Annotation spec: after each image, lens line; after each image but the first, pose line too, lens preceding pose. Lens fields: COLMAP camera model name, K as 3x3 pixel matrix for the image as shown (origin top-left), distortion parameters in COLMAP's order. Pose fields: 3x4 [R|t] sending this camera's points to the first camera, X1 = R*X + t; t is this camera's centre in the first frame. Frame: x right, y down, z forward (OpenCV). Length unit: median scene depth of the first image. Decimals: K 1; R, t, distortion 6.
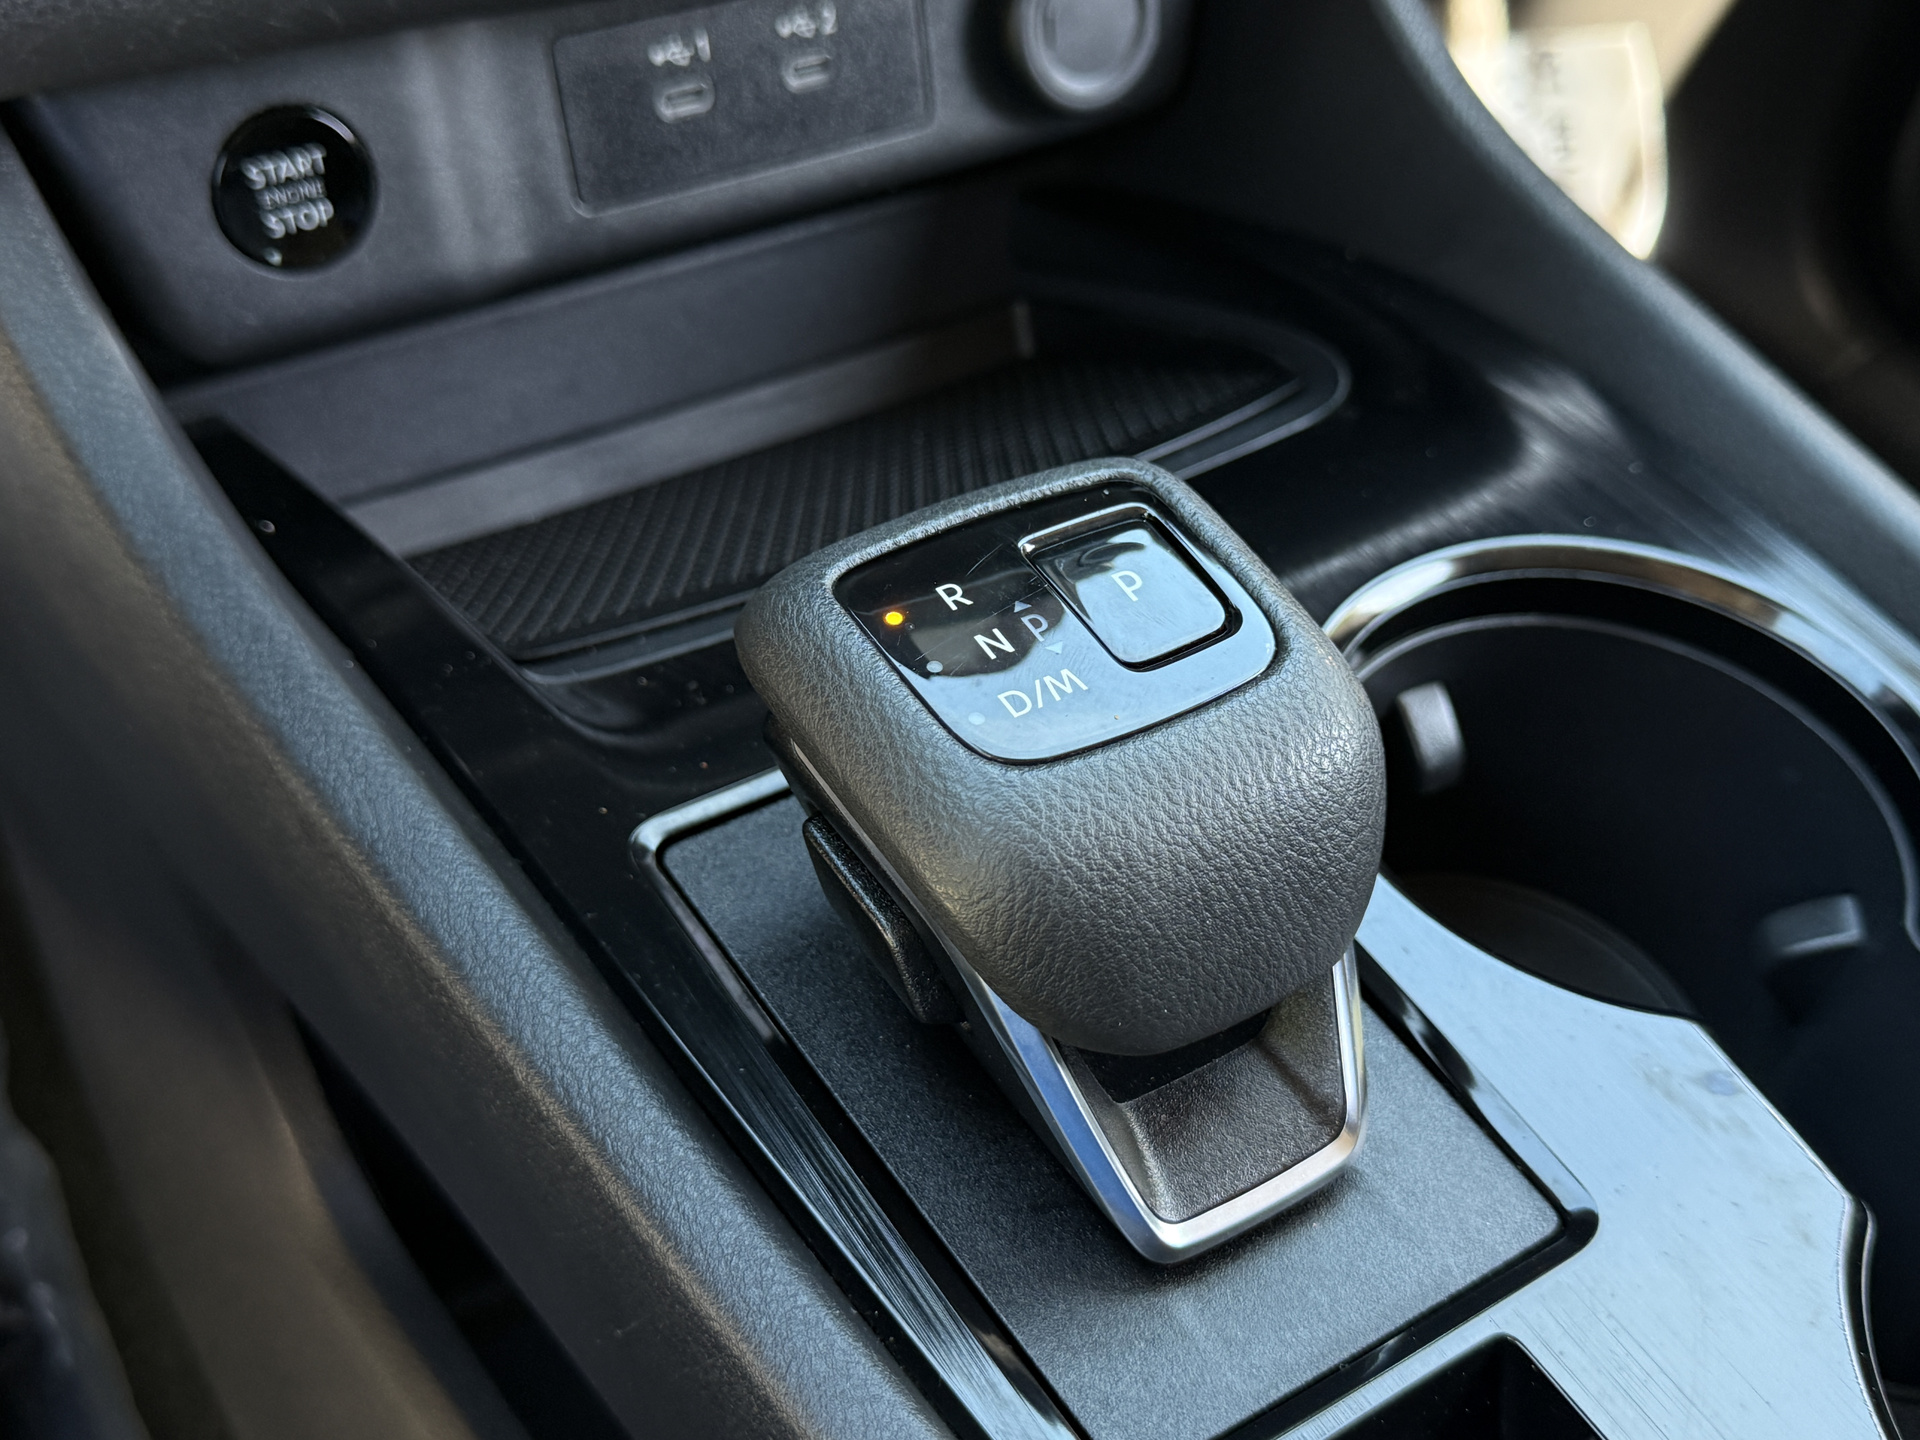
lens RADIAL K [[2123.2, 0, 934.6], [0, 2123.2, 757.7], [0, 0, 1]] dist [0.087502, 0.000000]
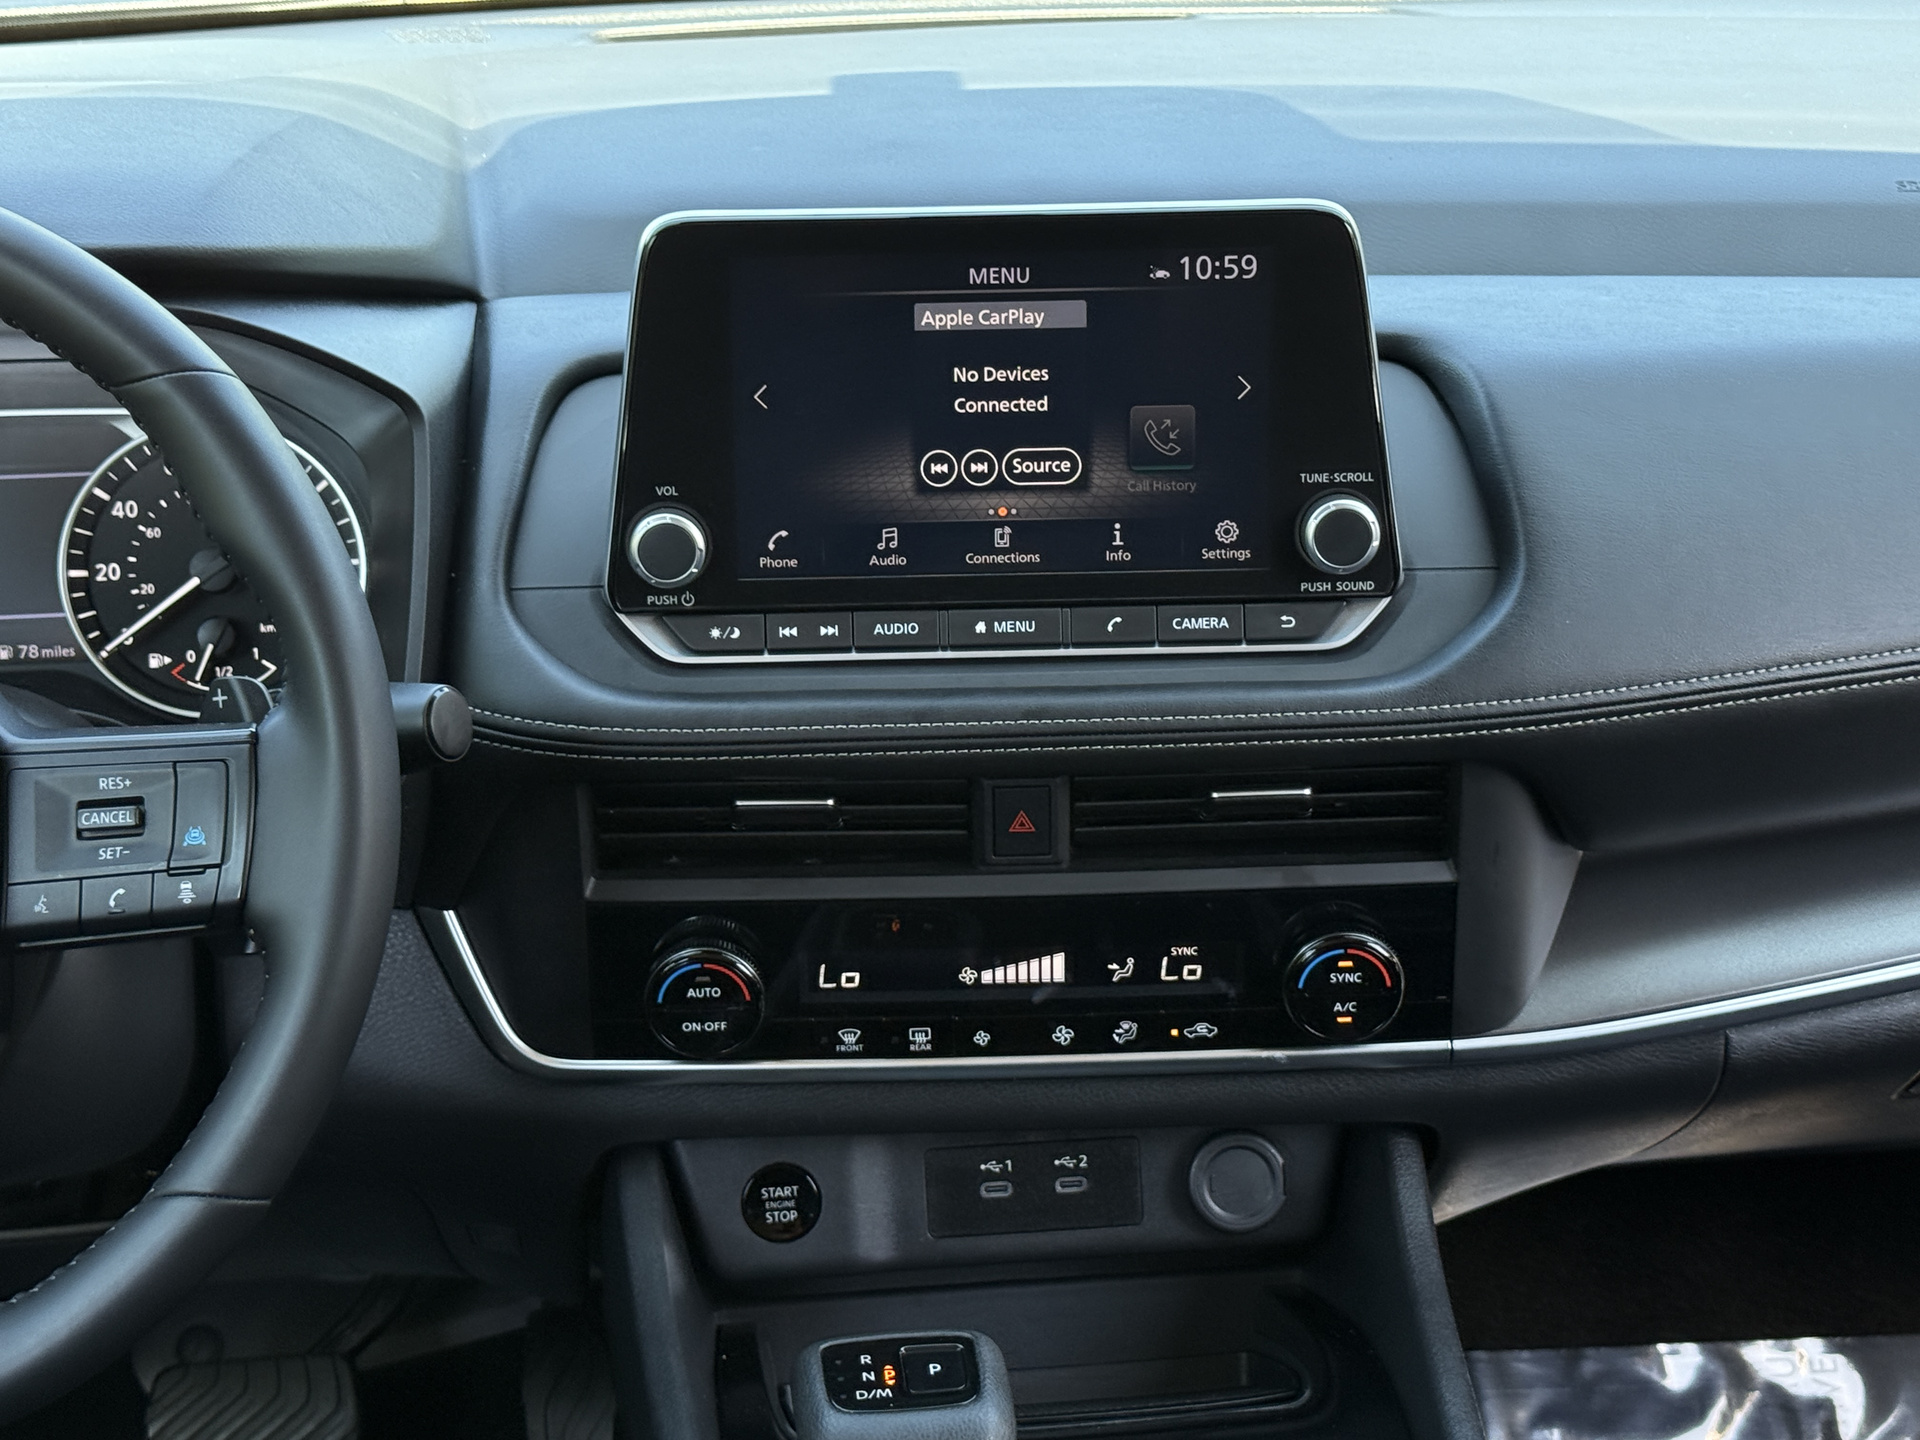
lens RADIAL K [[3221.5, 0, 942.5], [0, 3221.5, 705.4], [0, 0, 1]] dist [0.132259, 0.000000]
pose [[0.886341, 0.056371, -0.459588, 1.200073], [-0.261952, 0.879501, -0.397314, 0.493804], [0.381812, 0.472546, 0.794305, -1.585529]]
